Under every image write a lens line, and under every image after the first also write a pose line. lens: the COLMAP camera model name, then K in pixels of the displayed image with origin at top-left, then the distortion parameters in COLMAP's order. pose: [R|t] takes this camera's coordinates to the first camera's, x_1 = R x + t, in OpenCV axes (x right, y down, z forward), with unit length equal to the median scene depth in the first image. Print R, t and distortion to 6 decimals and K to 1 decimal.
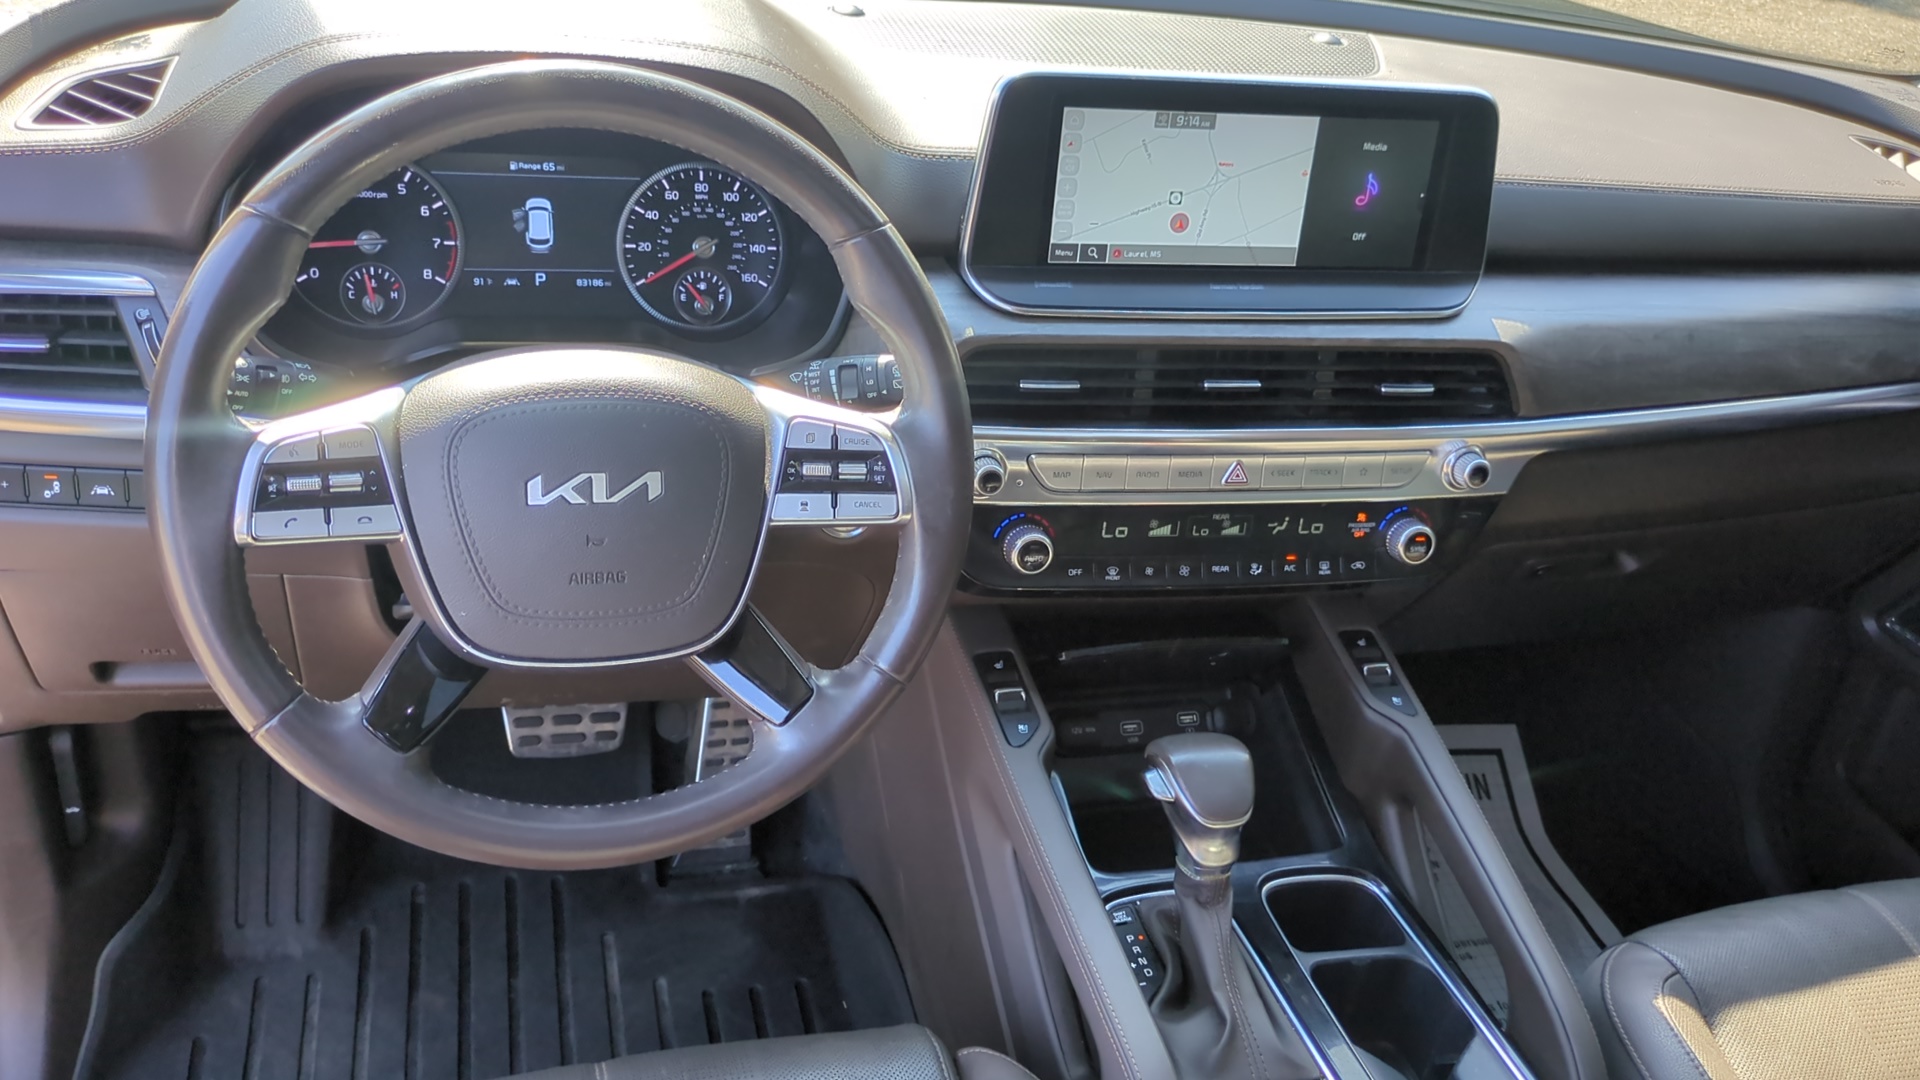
lens RADIAL K [[1685.2, 0, 957.0], [0, 1685.2, 525.0], [0, 0, 1]] dist [0.048074, -0.049906]
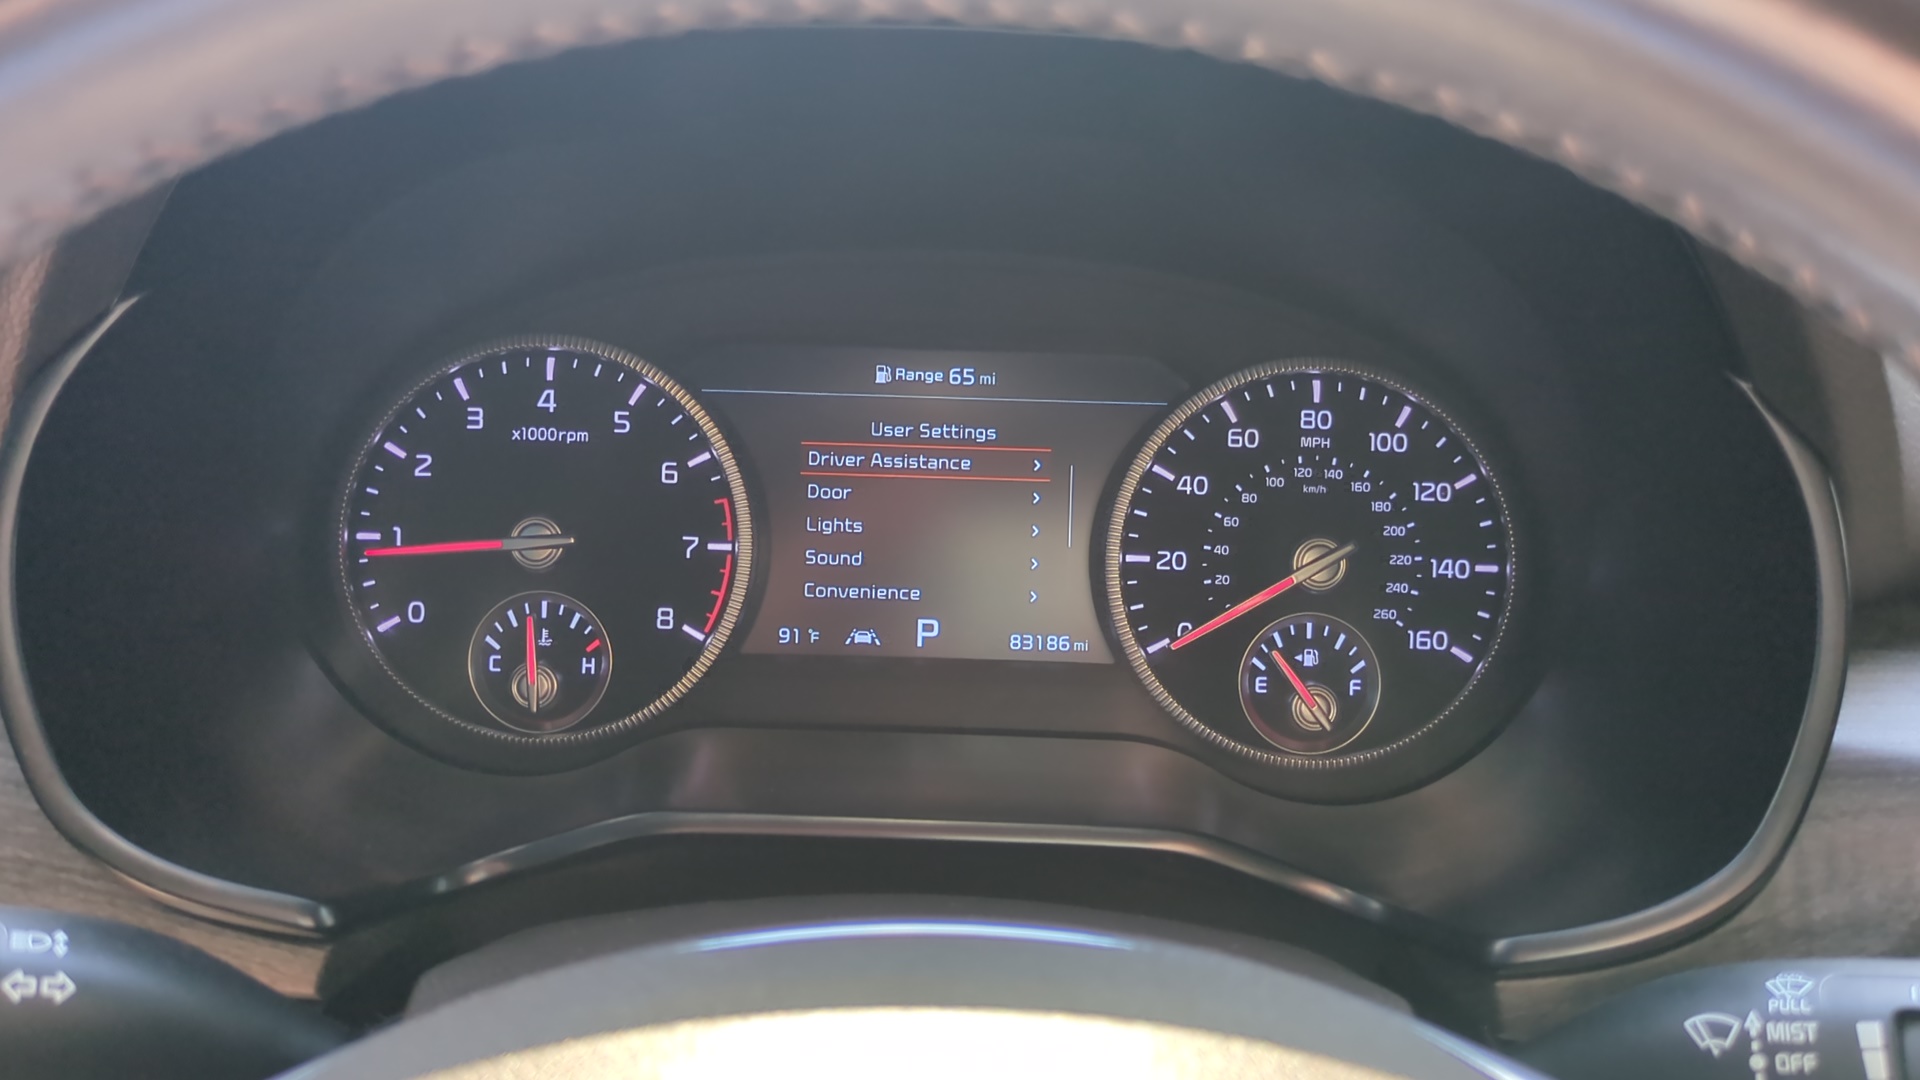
lens RADIAL K [[1685.2, 0, 962.3], [0, 1685.2, 532.1], [0, 0, 1]] dist [0.048074, -0.049906]
pose [[0.957331, 0.007679, -0.288891, -0.114339], [-0.060560, 0.982782, -0.174560, -0.095944], [0.282577, 0.184607, 0.941313, 0.593084]]
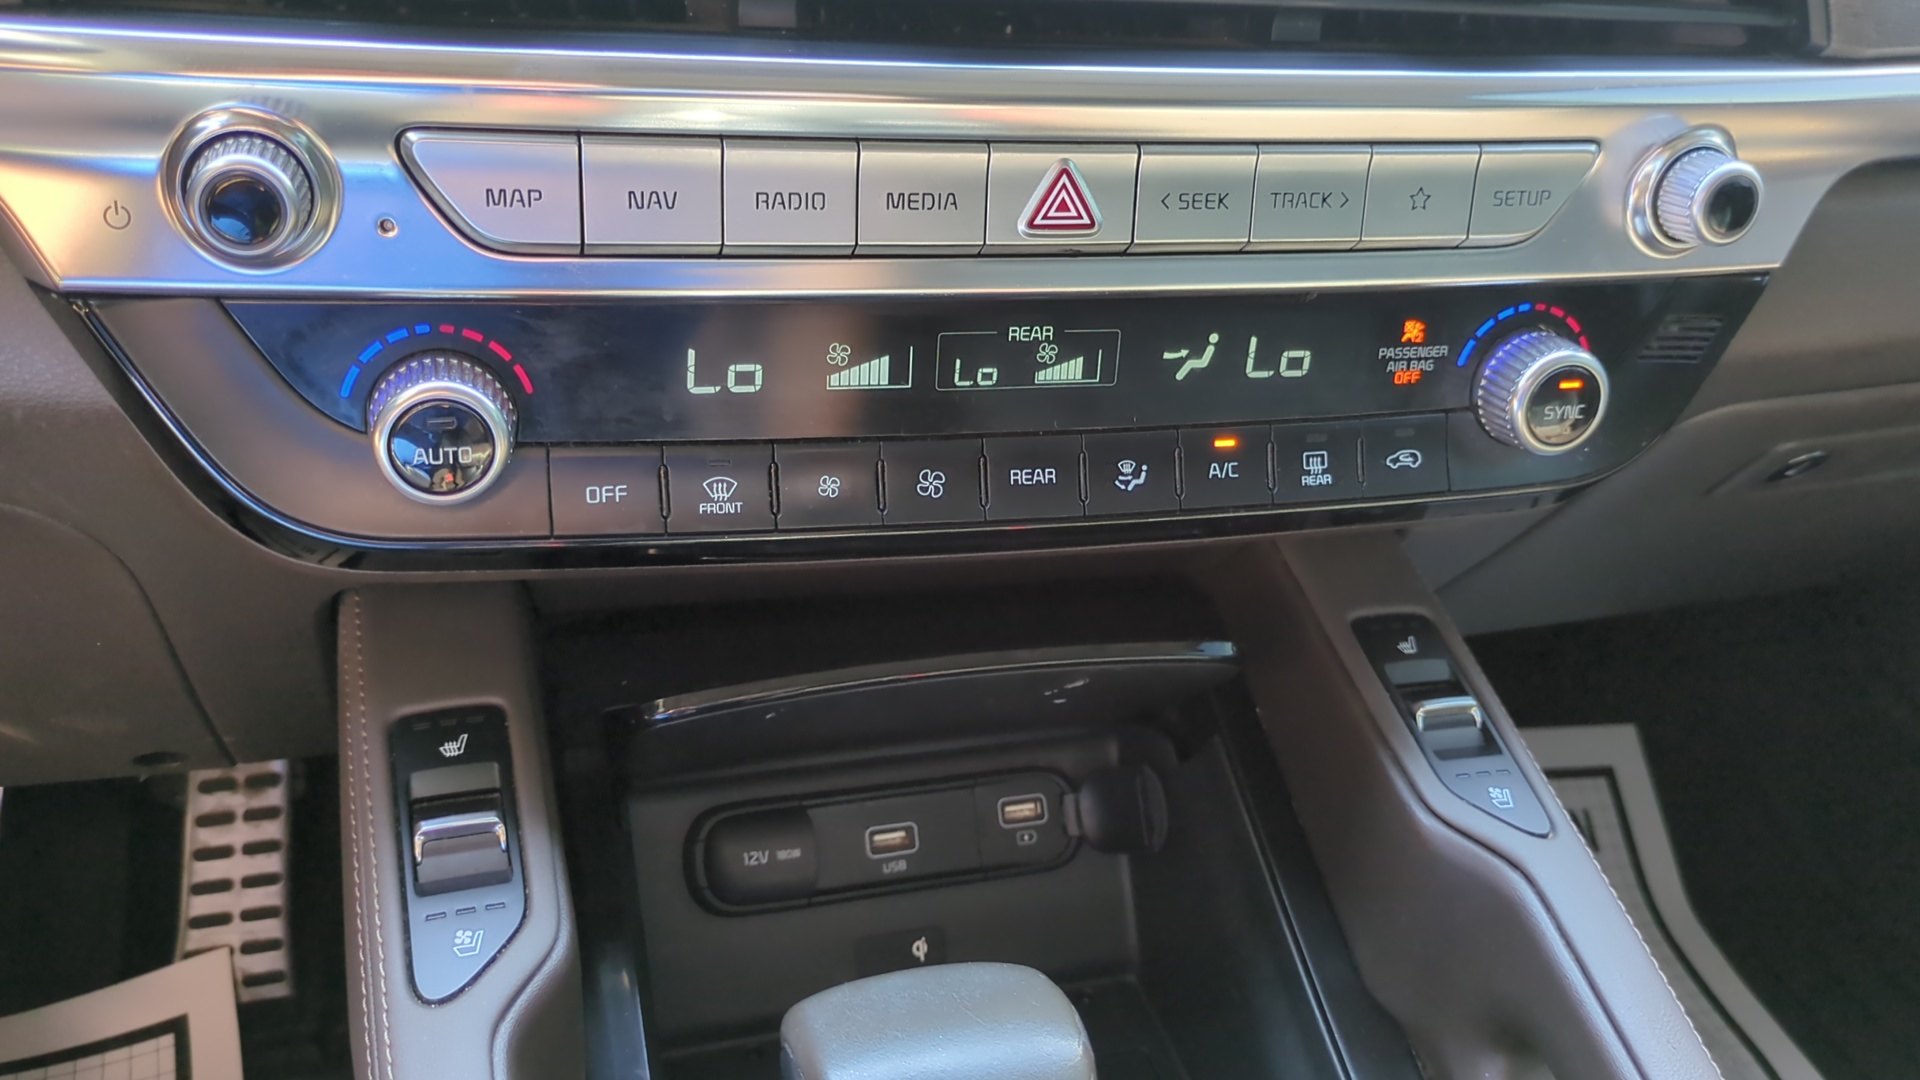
lens RADIAL K [[1685.2, 0, 960.3], [0, 1685.2, 533.7], [0, 0, 1]] dist [0.048074, -0.049906]
pose [[0.999756, -0.022077, 0.001158, 0.141241], [0.021991, 0.998504, 0.050053, 0.019987], [-0.002261, -0.050015, 0.998746, 0.639684]]
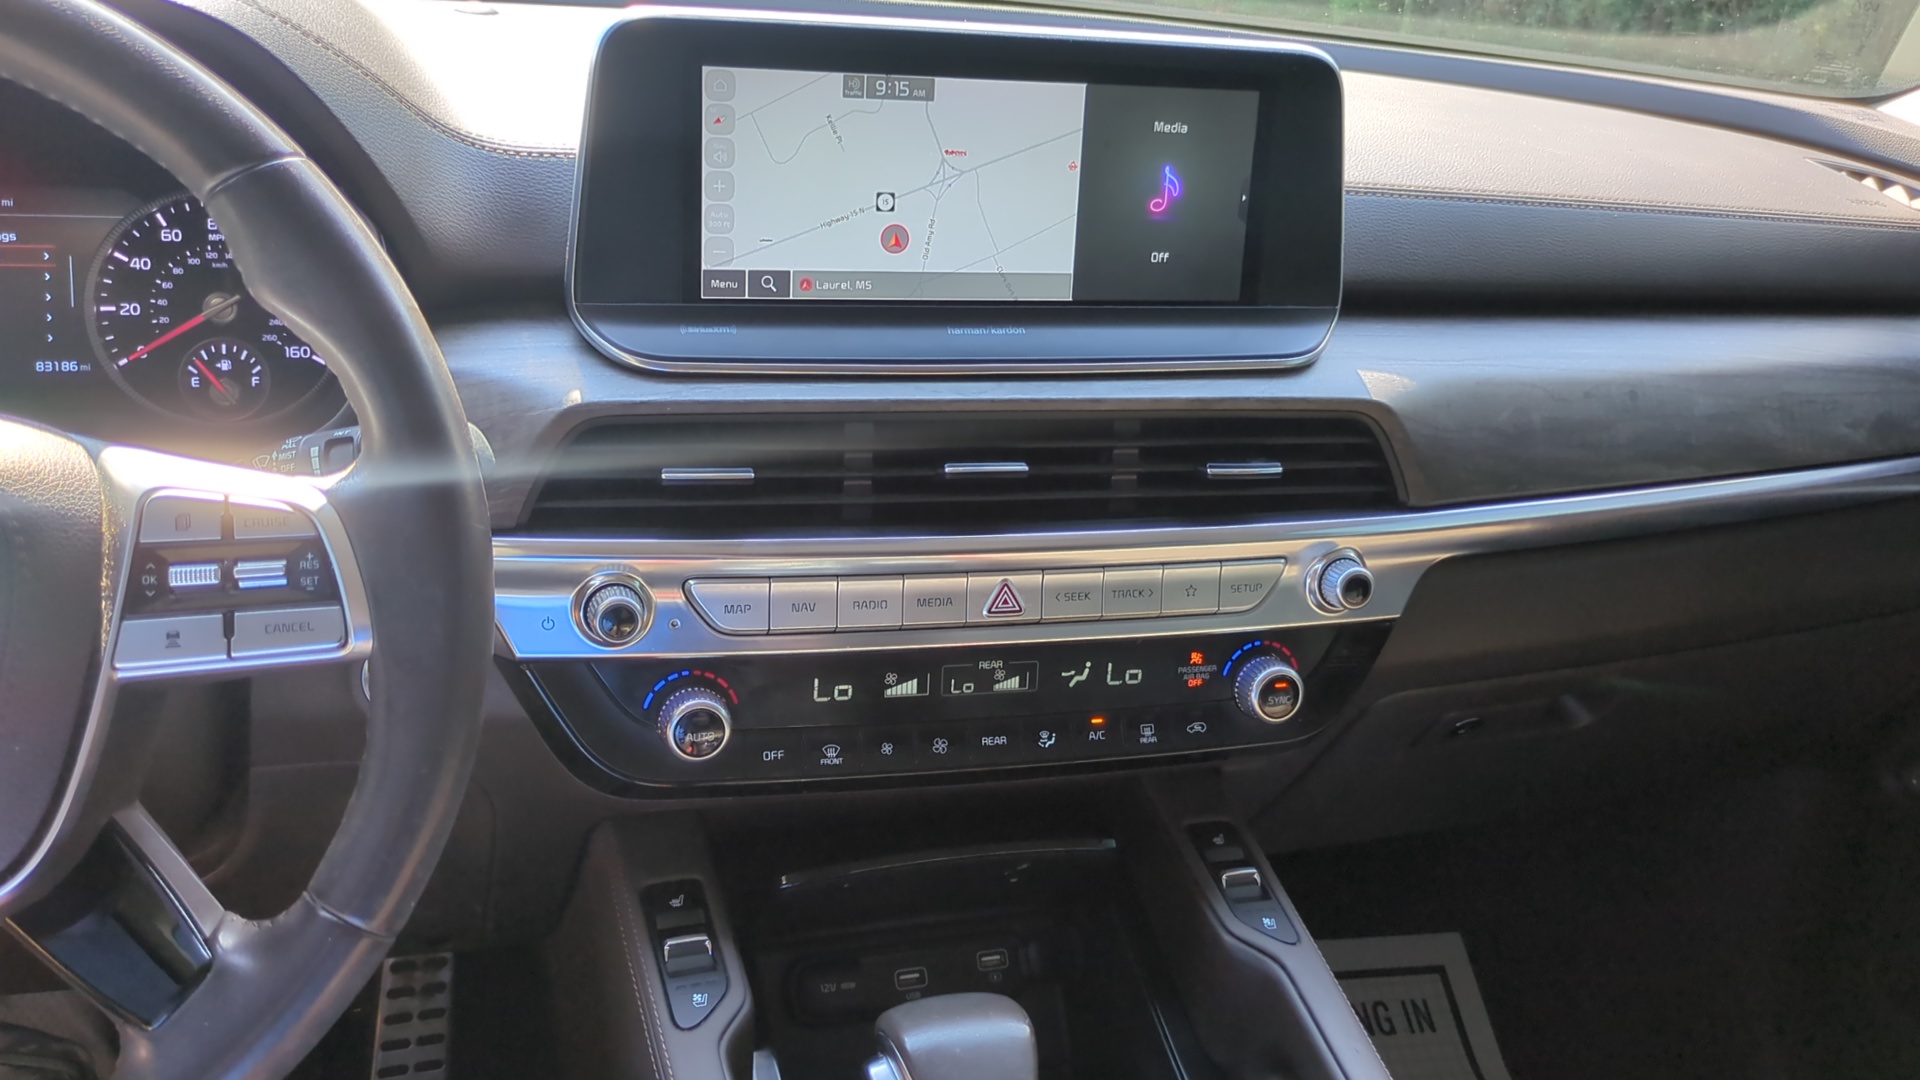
lens RADIAL K [[1685.2, 0, 958.6], [0, 1685.2, 522.0], [0, 0, 1]] dist [0.048074, -0.049906]
pose [[0.998535, -0.042445, 0.033564, 0.123855], [0.046260, 0.991386, -0.122527, 0.021269], [-0.028074, 0.123900, 0.991897, 0.312582]]
